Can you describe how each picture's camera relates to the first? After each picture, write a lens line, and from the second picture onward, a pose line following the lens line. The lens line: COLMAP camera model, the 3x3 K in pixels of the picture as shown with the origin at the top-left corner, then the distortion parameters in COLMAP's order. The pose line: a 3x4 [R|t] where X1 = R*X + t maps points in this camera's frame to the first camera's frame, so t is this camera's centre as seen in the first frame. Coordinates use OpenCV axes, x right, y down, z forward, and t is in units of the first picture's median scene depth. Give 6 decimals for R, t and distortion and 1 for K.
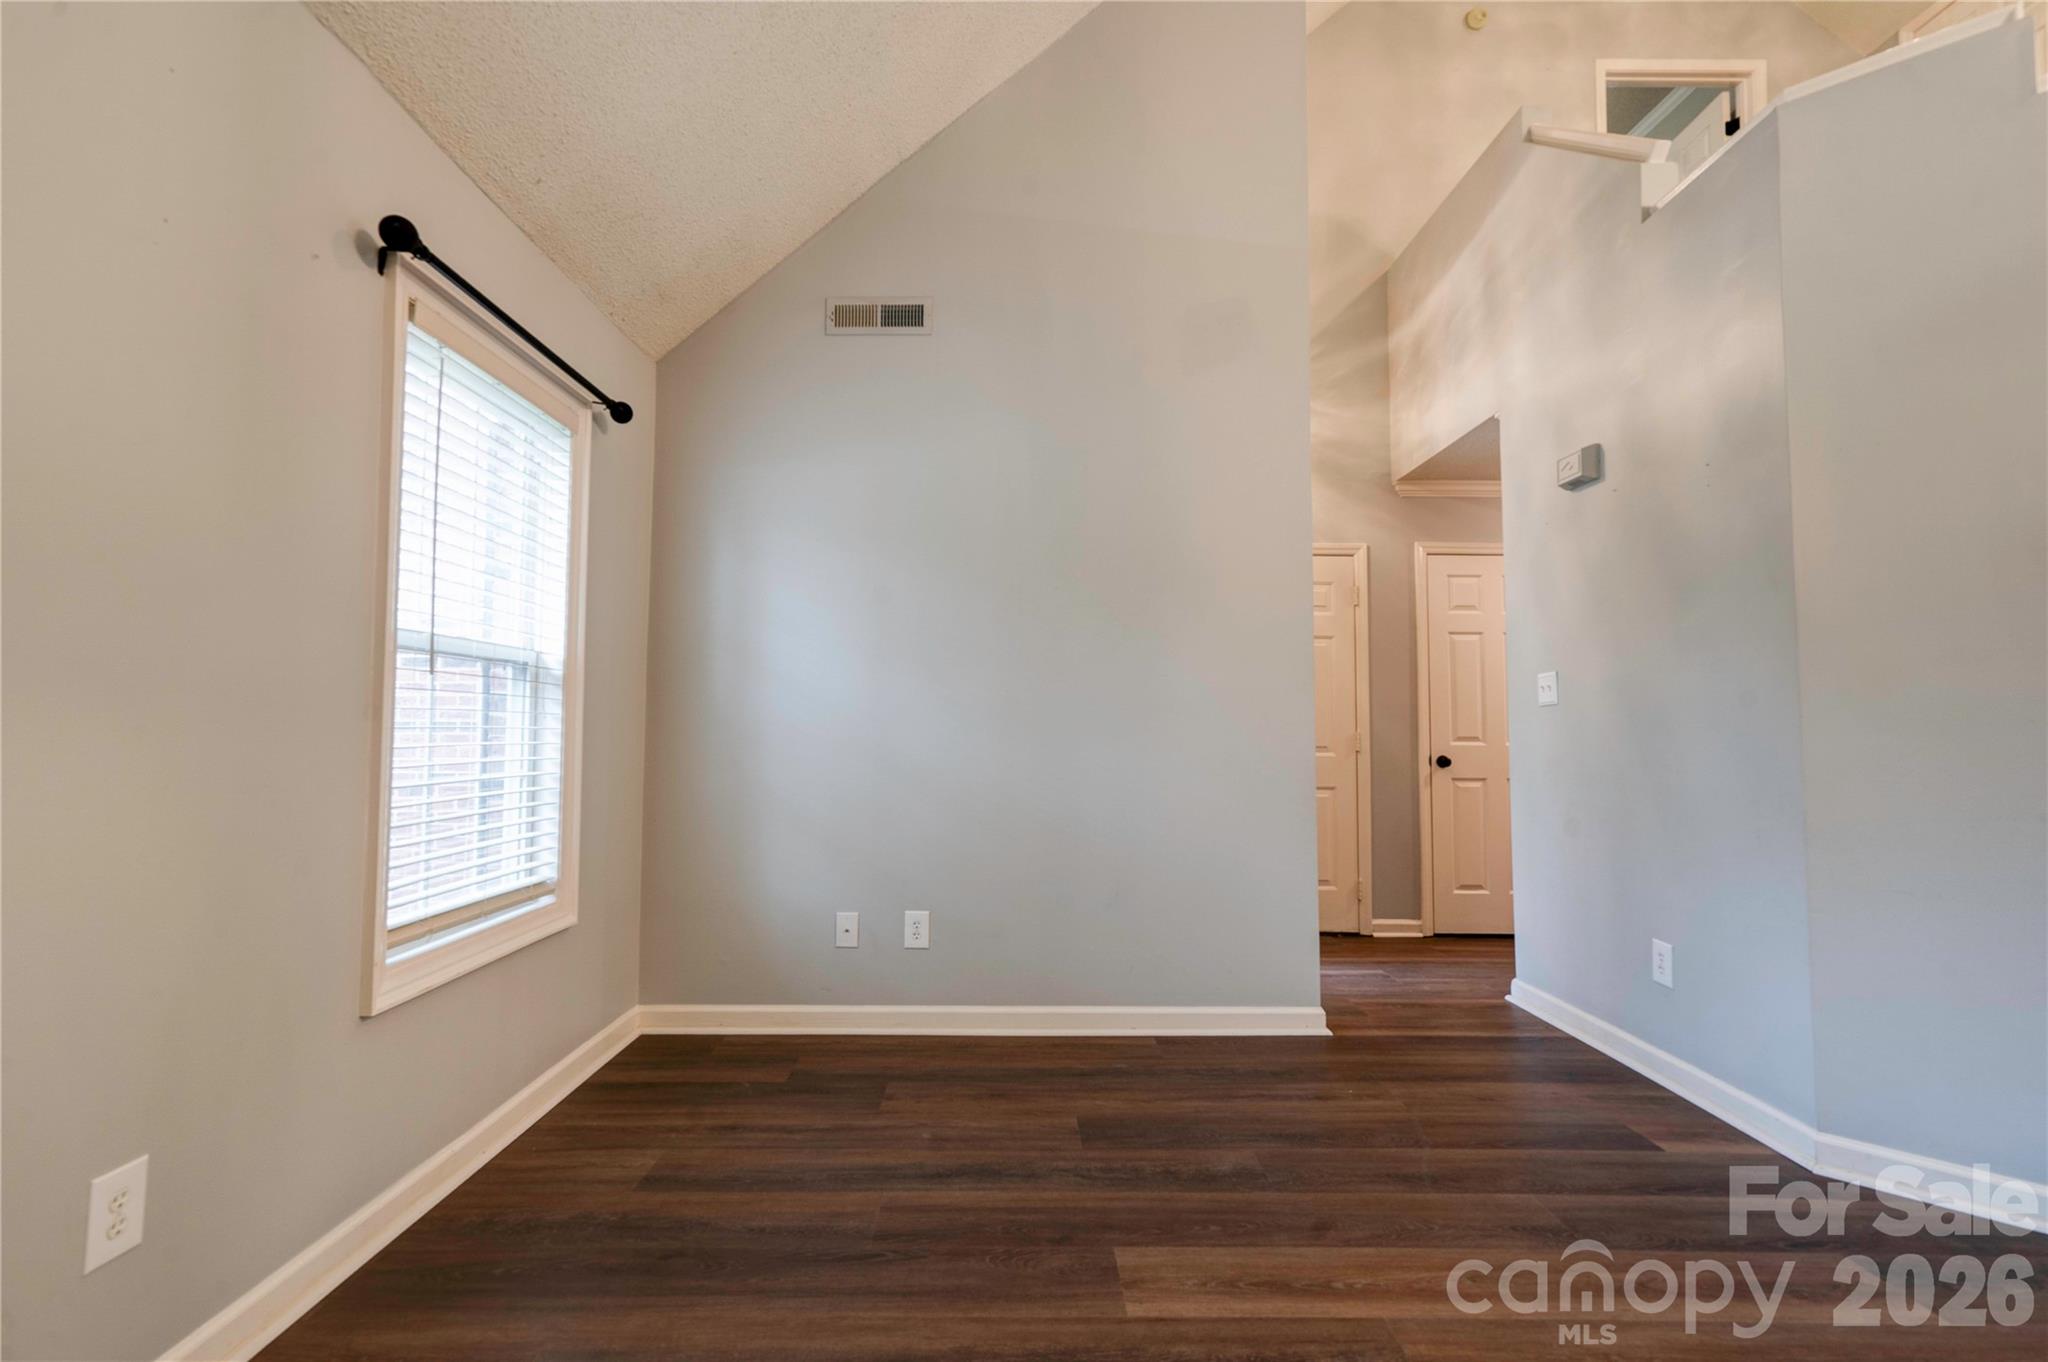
lens RADIAL K [[930.6, 0, 1014.1], [0, 930.6, 678.3], [0, 0, 1]] dist [-0.002132, 0.010472]
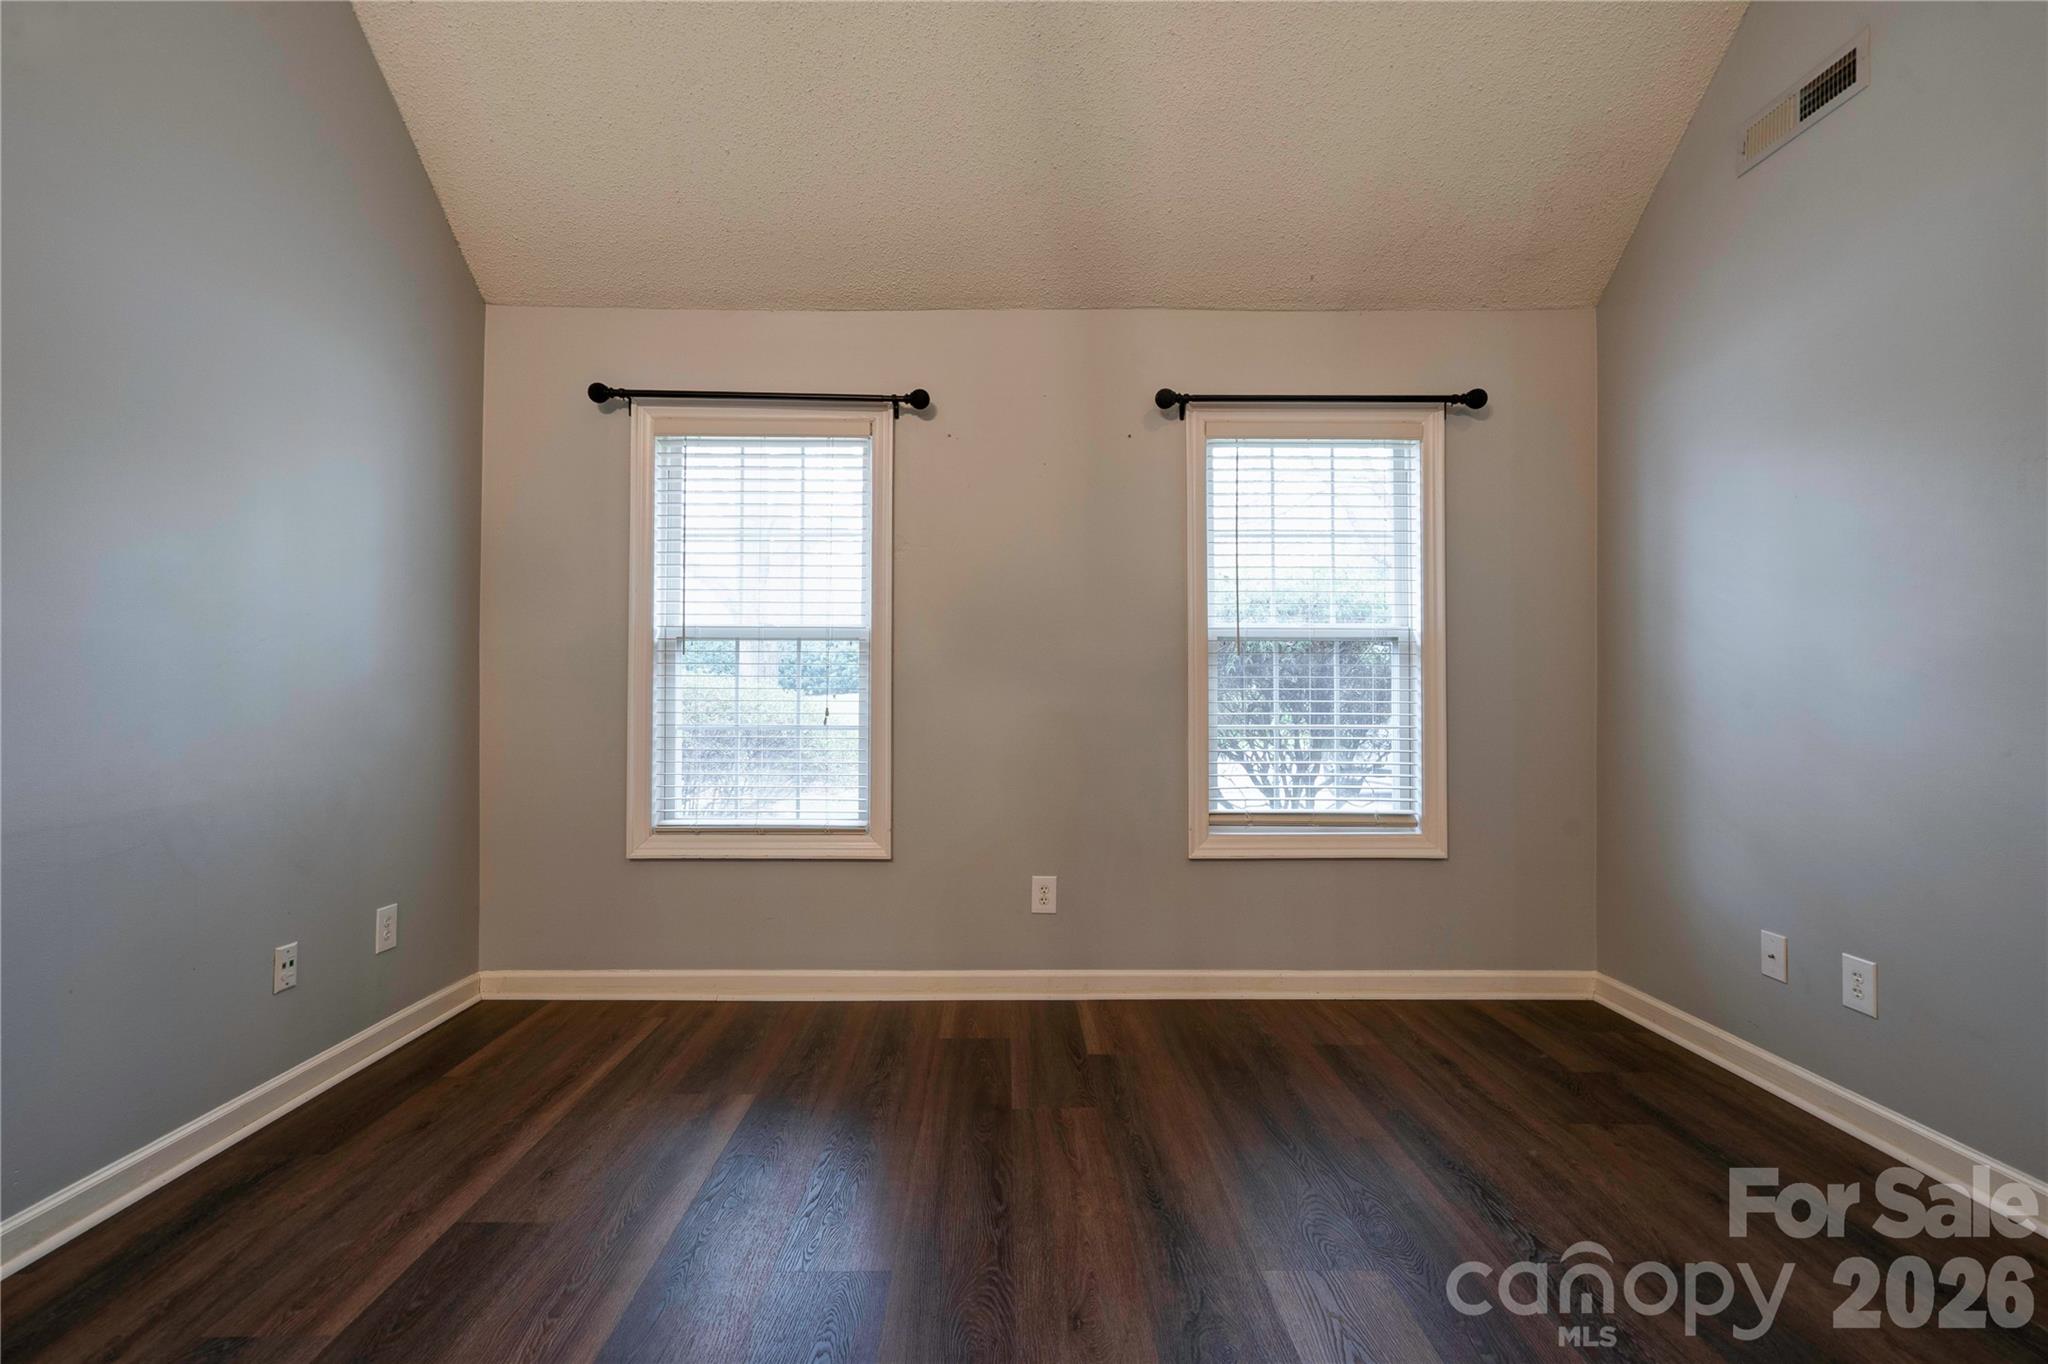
lens RADIAL K [[930.6, 0, 1014.1], [0, 930.6, 679.3], [0, 0, 1]] dist [-0.002132, 0.010472]
pose [[0.003525, -0.018458, -0.999823, 0.702396], [0.050734, 0.998545, -0.018256, 0.035068], [0.998706, -0.050661, 0.004456, 0.474971]]
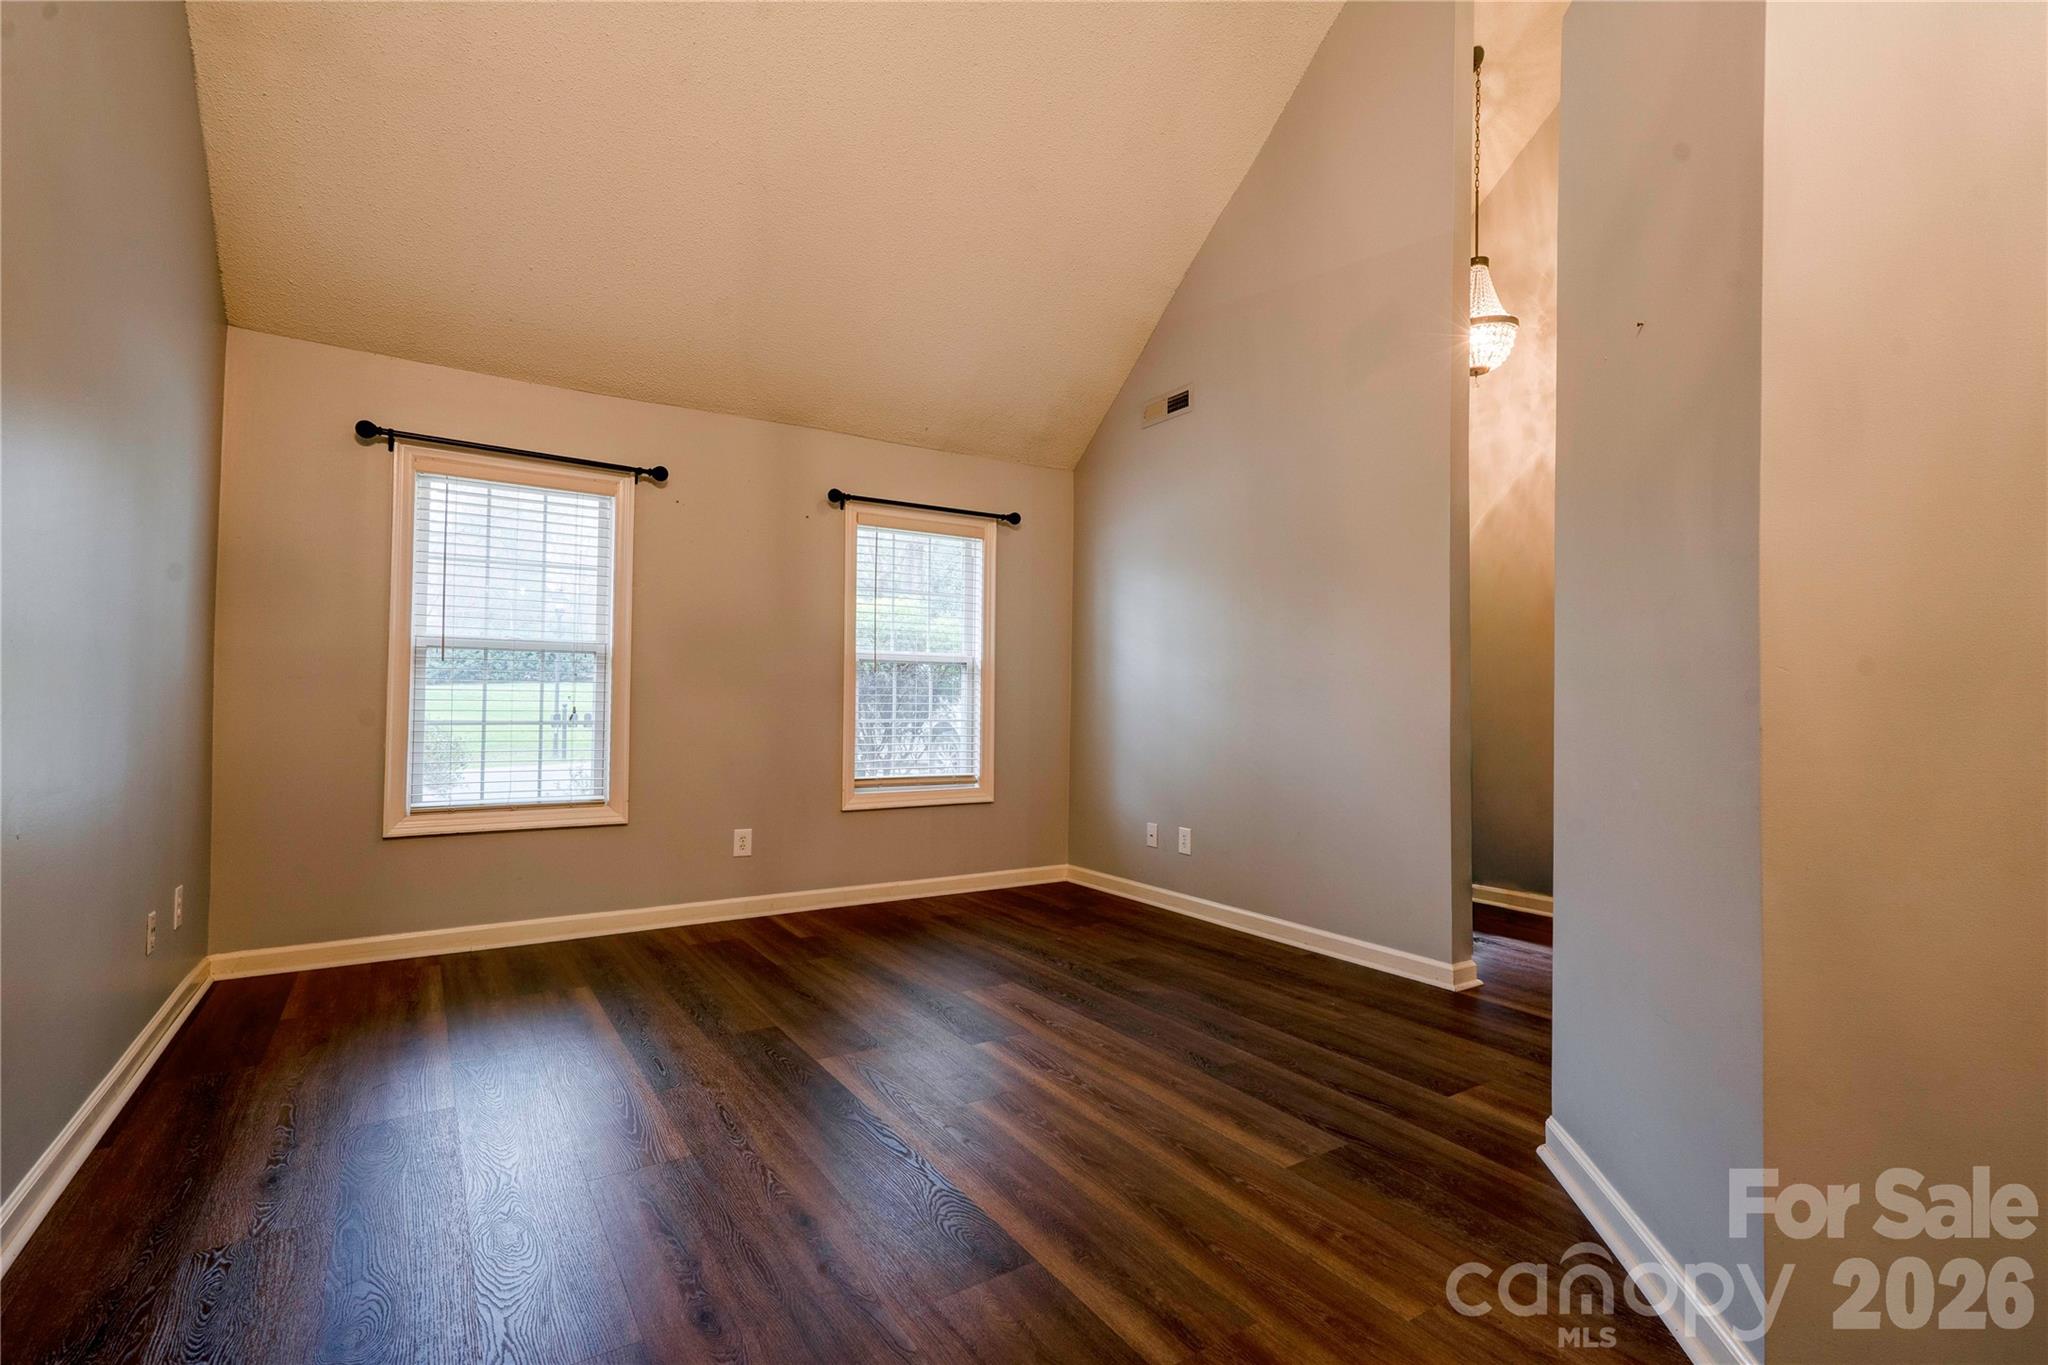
lens RADIAL K [[940.0, 0, 1015.1], [0, 940.0, 675.5], [0, 0, 1]] dist [-0.003328, 0.011850]
pose [[0.539058, -0.018927, -0.842056, 1.161018], [0.035268, 0.999378, 0.000115, 0.012853], [0.841530, -0.029759, 0.539390, 0.029048]]
